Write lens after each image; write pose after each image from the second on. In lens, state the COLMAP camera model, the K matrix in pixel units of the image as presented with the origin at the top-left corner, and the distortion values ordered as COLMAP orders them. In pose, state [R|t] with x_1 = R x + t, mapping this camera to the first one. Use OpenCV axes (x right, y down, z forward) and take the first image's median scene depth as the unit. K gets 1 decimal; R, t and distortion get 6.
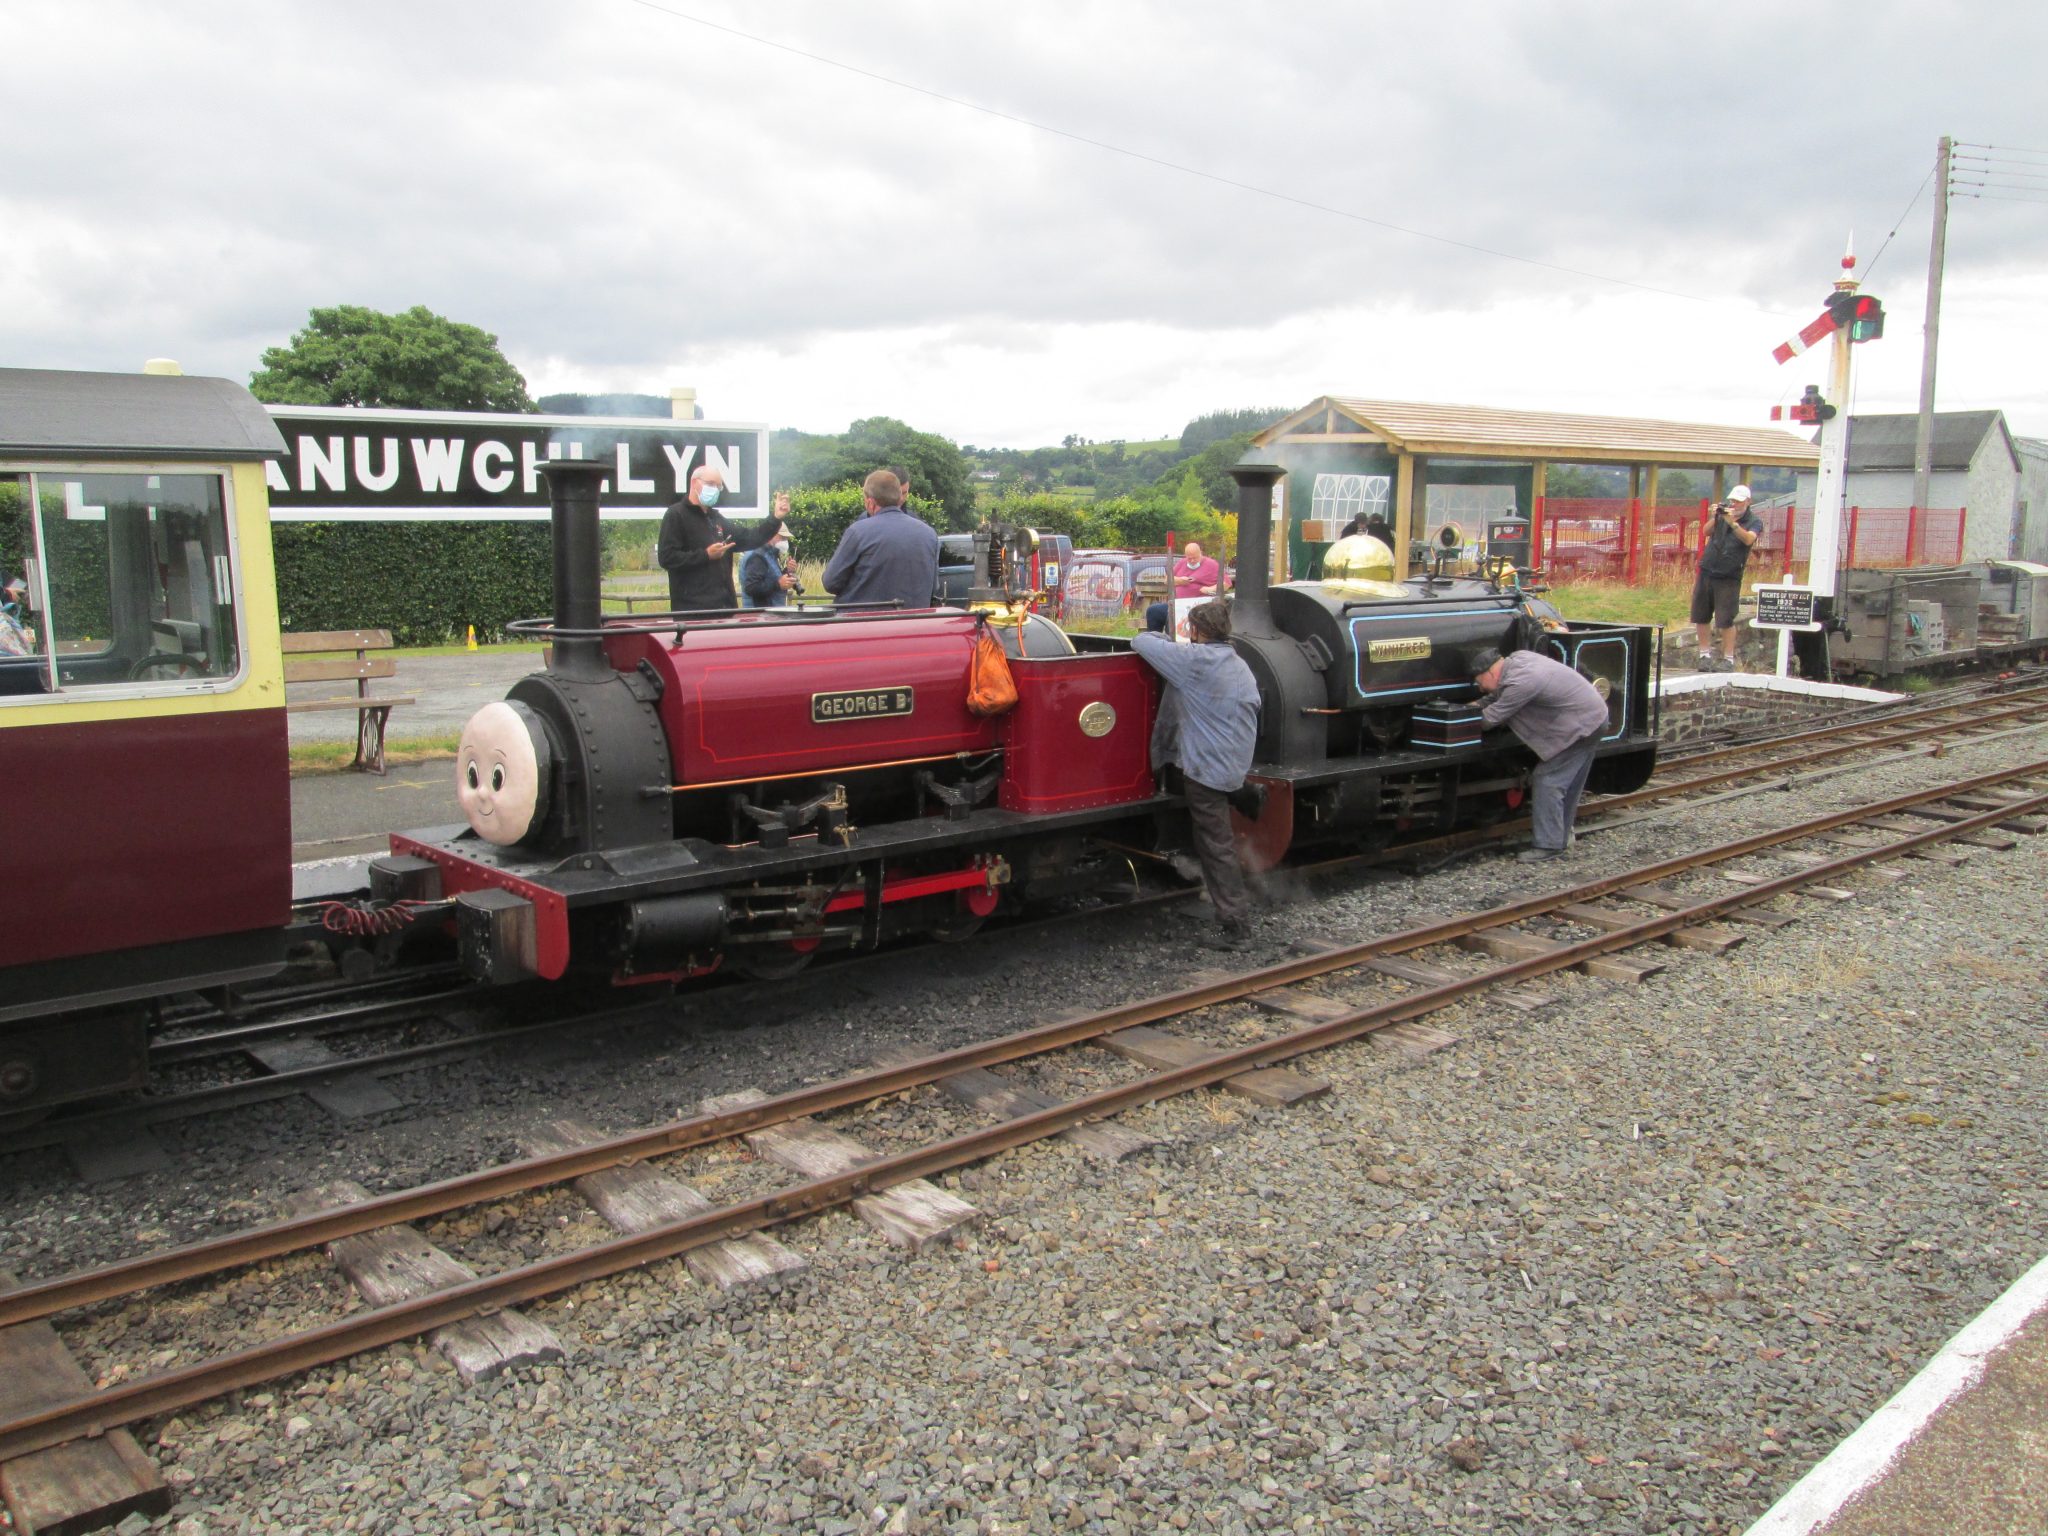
lens RADIAL K [[1690.8, 0, 1025.4], [0, 1690.8, 772.1], [0, 0, 1]] dist [-0.059595, 0.038439]
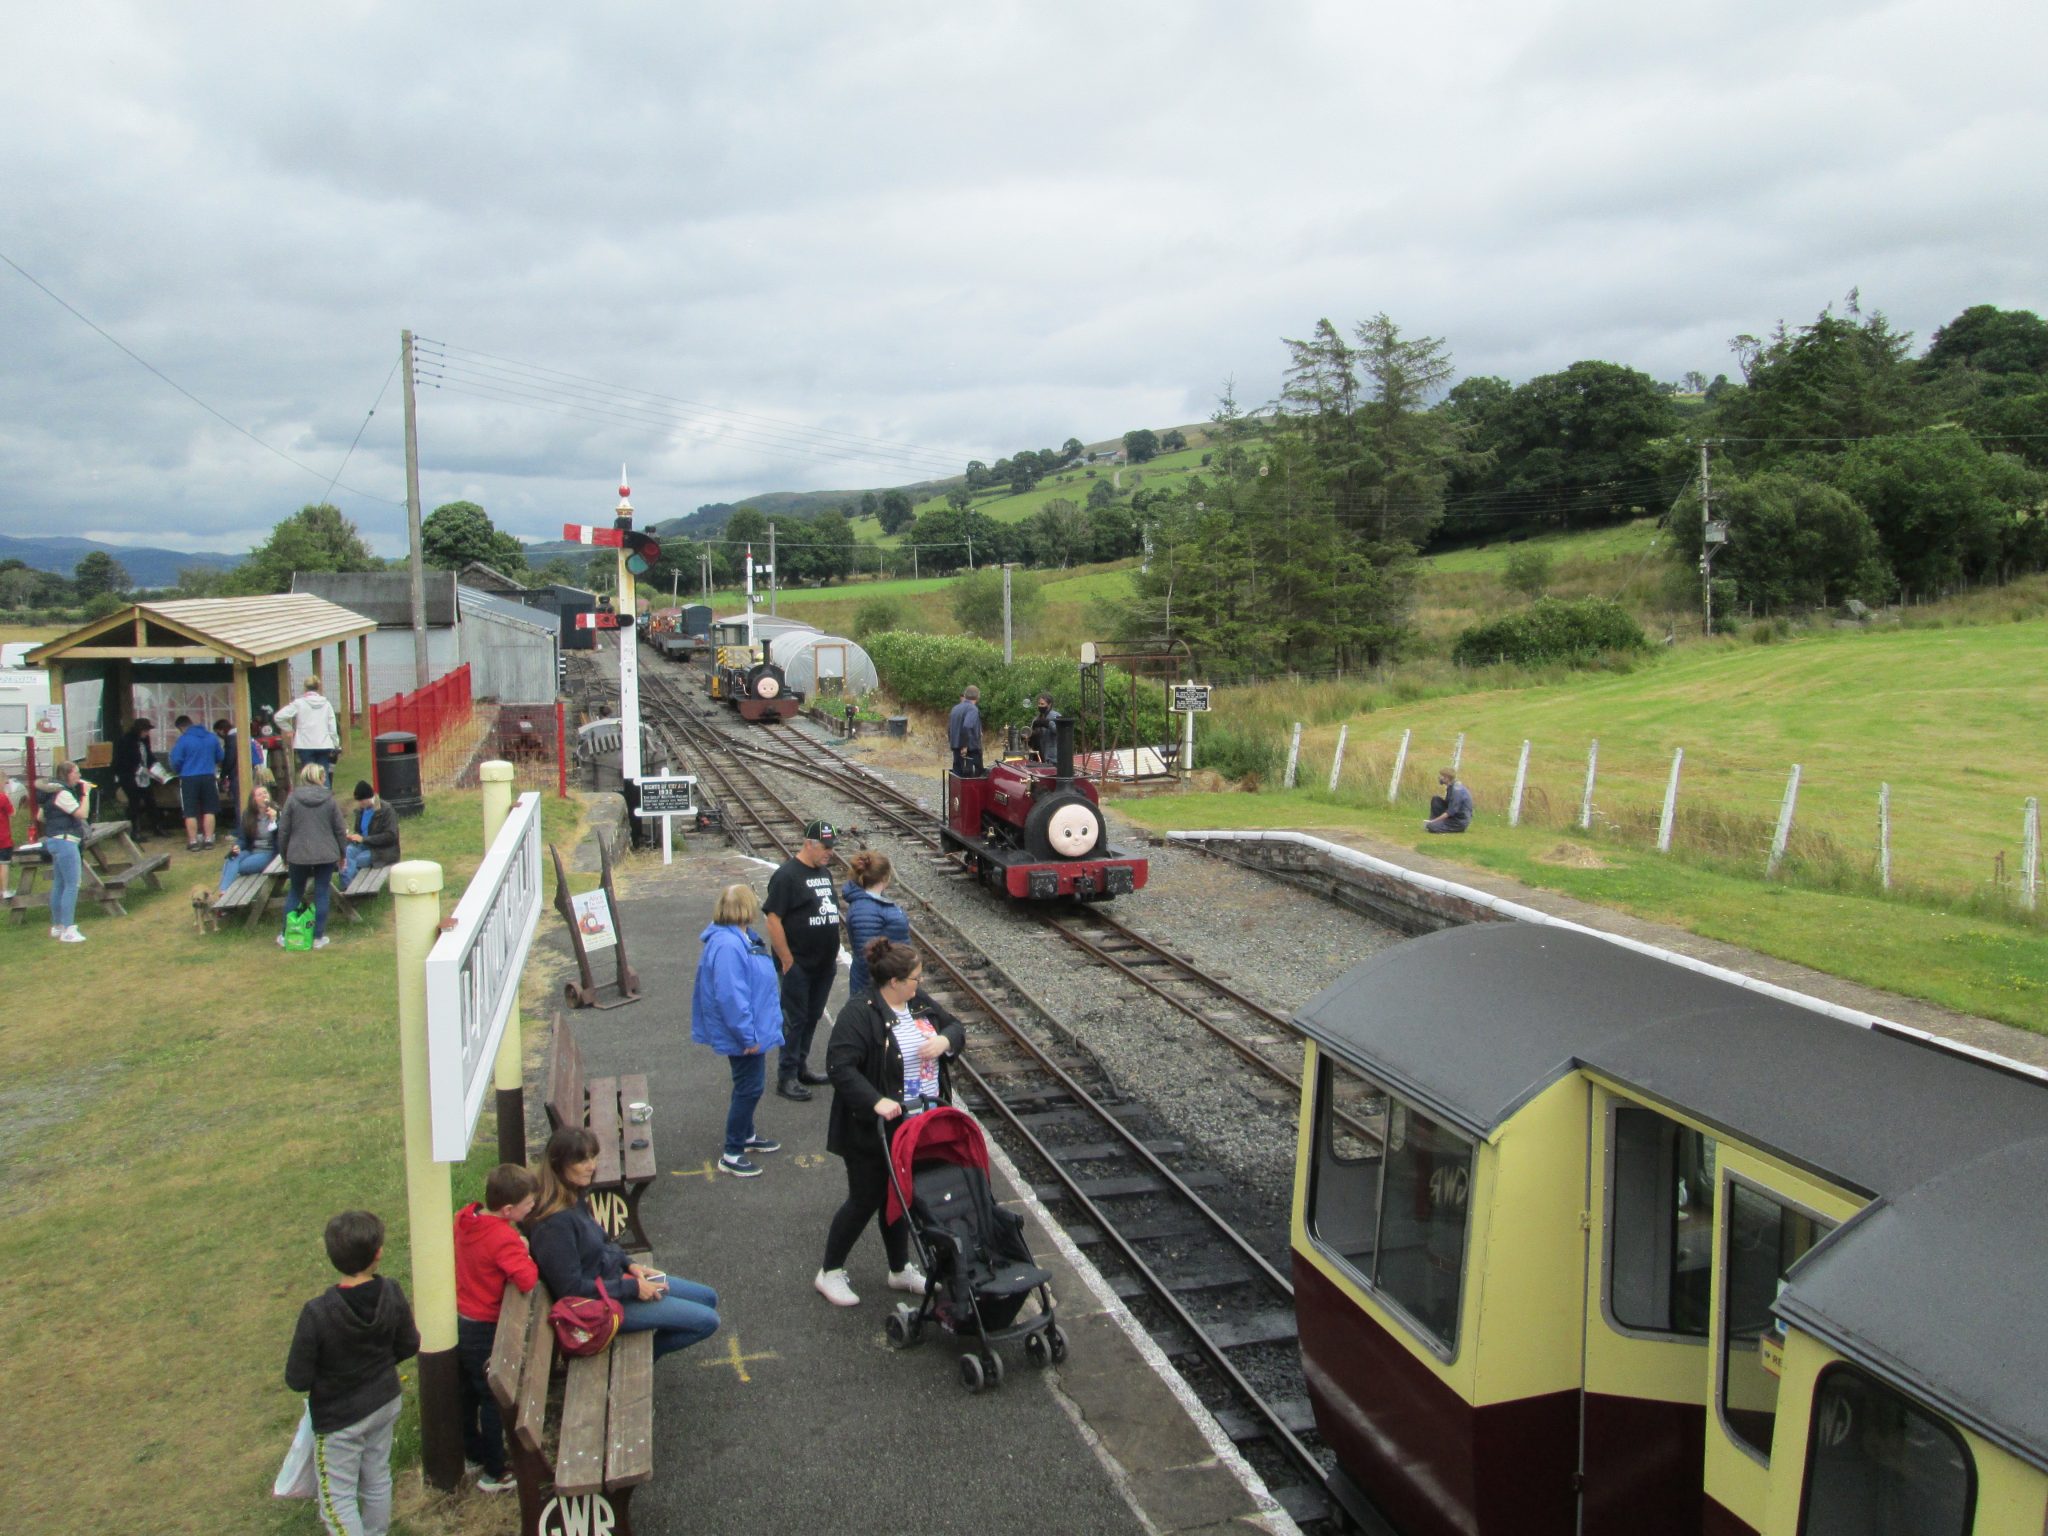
lens RADIAL K [[1690.8, 0, 1025.4], [0, 1690.8, 772.1], [0, 0, 1]] dist [-0.059595, 0.038439]
pose [[0.454634, -0.107872, 0.884122, -0.338699], [0.147743, 0.988021, 0.044576, -0.096351], [-0.878339, 0.110357, 0.465125, 0.178636]]
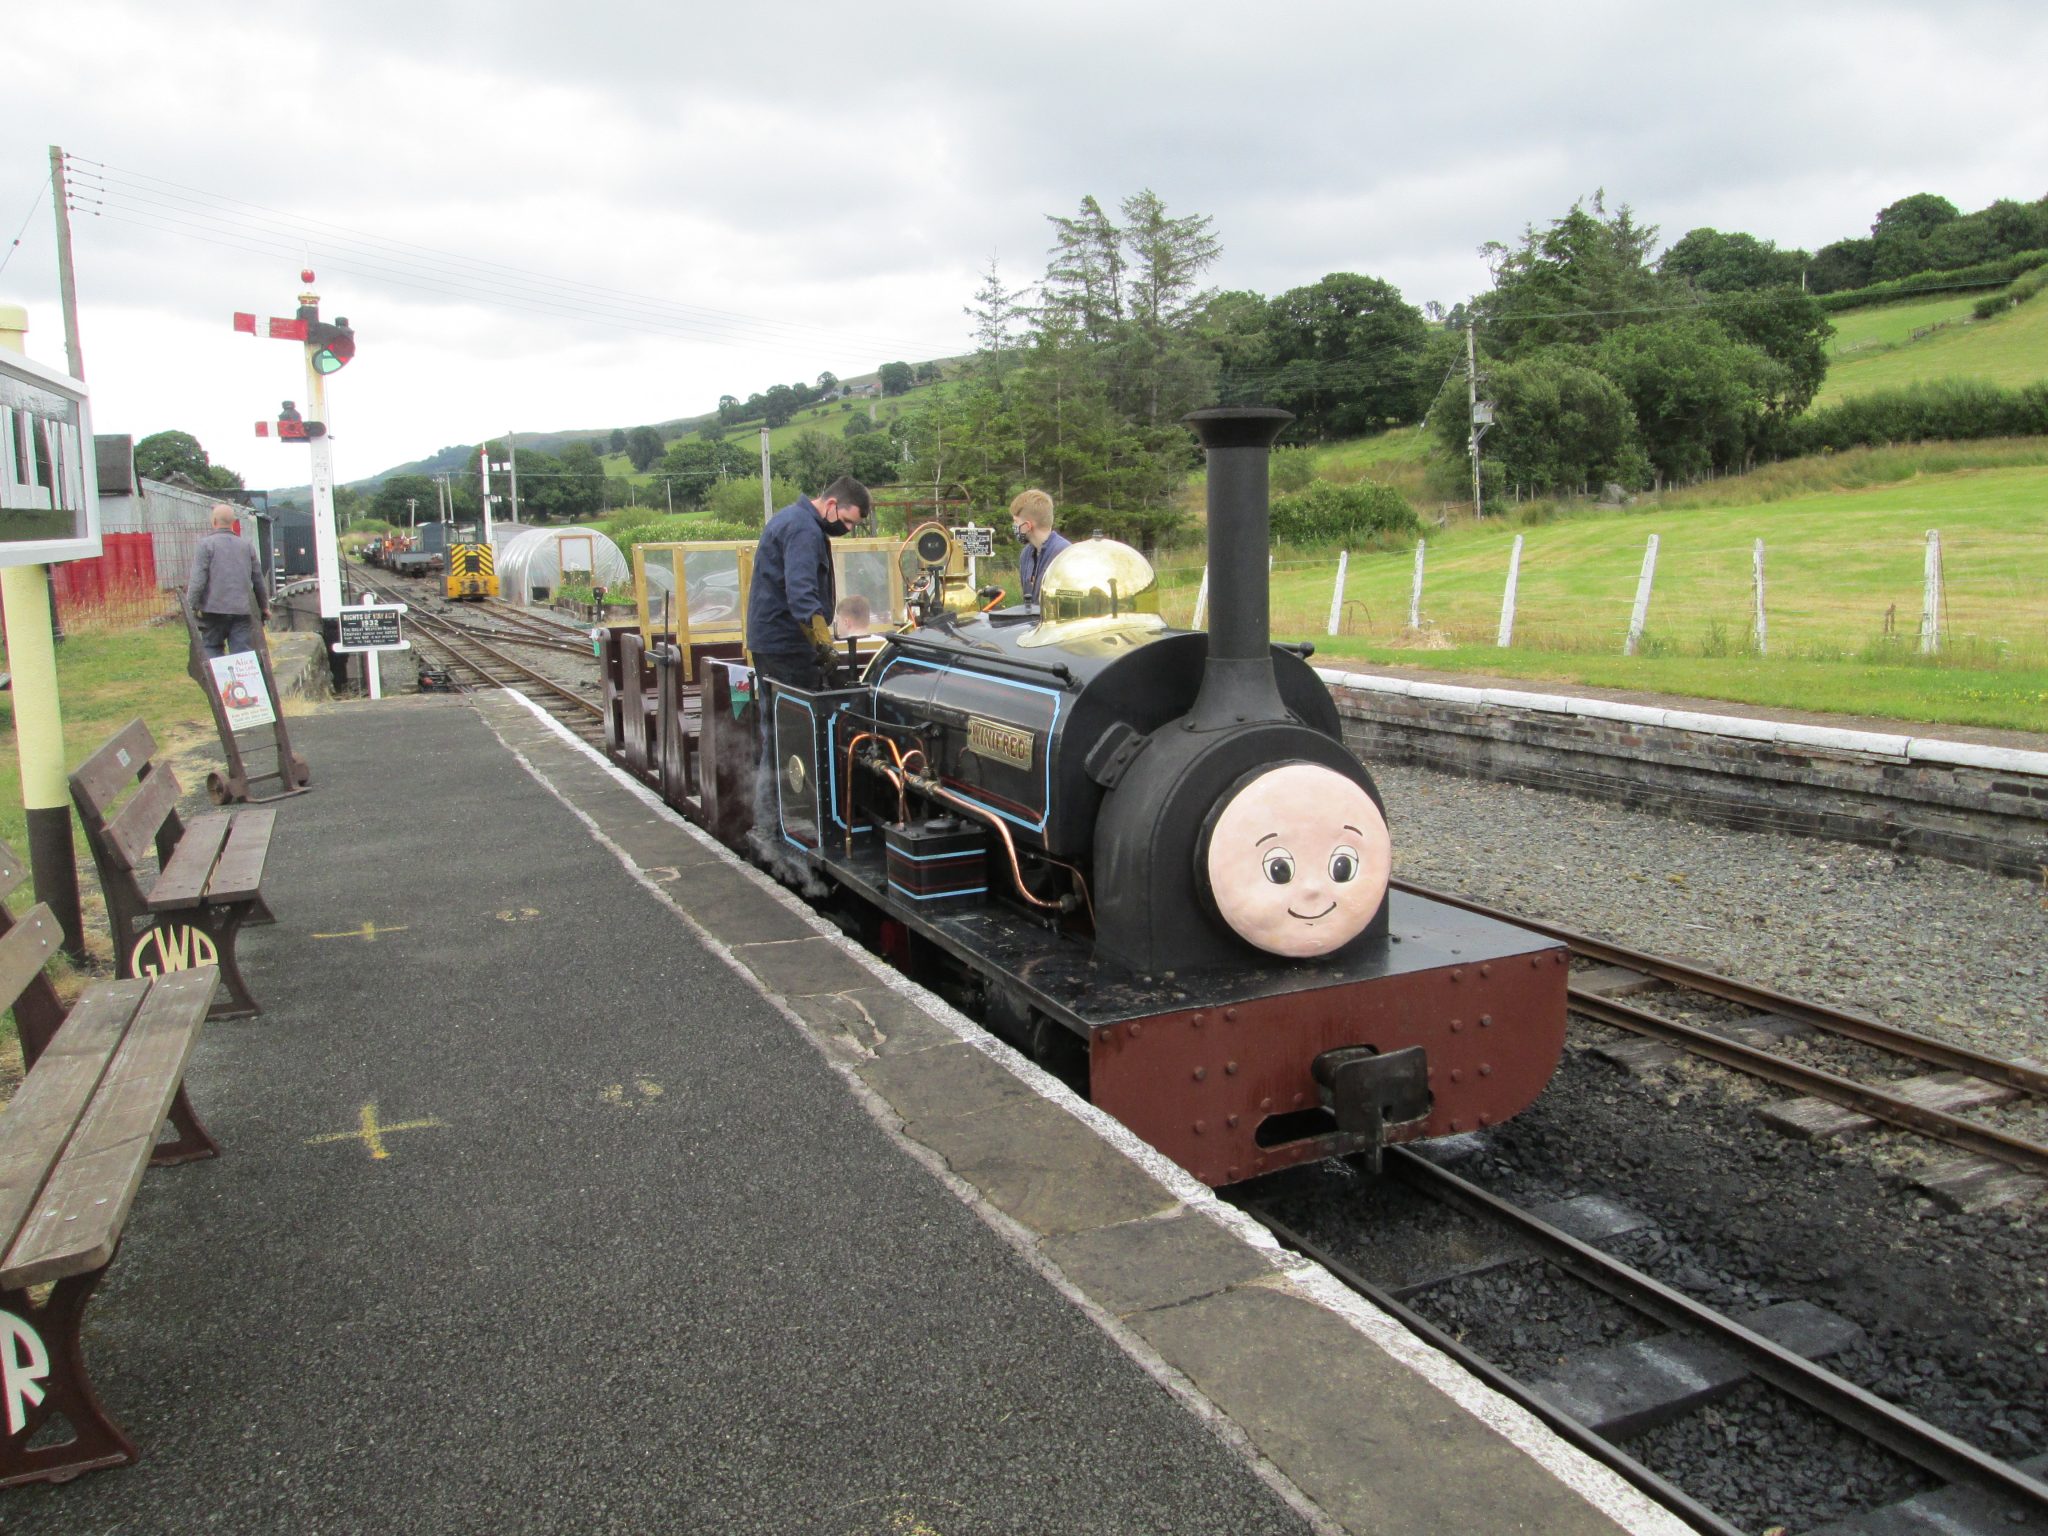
lens RADIAL K [[1690.8, 0, 1025.4], [0, 1690.8, 772.1], [0, 0, 1]] dist [-0.059595, 0.038439]
pose [[0.324765, -0.154090, 0.933158, -0.257724], [0.170700, 0.979986, 0.102414, -0.037840], [-0.930263, 0.126029, 0.344568, 0.235123]]
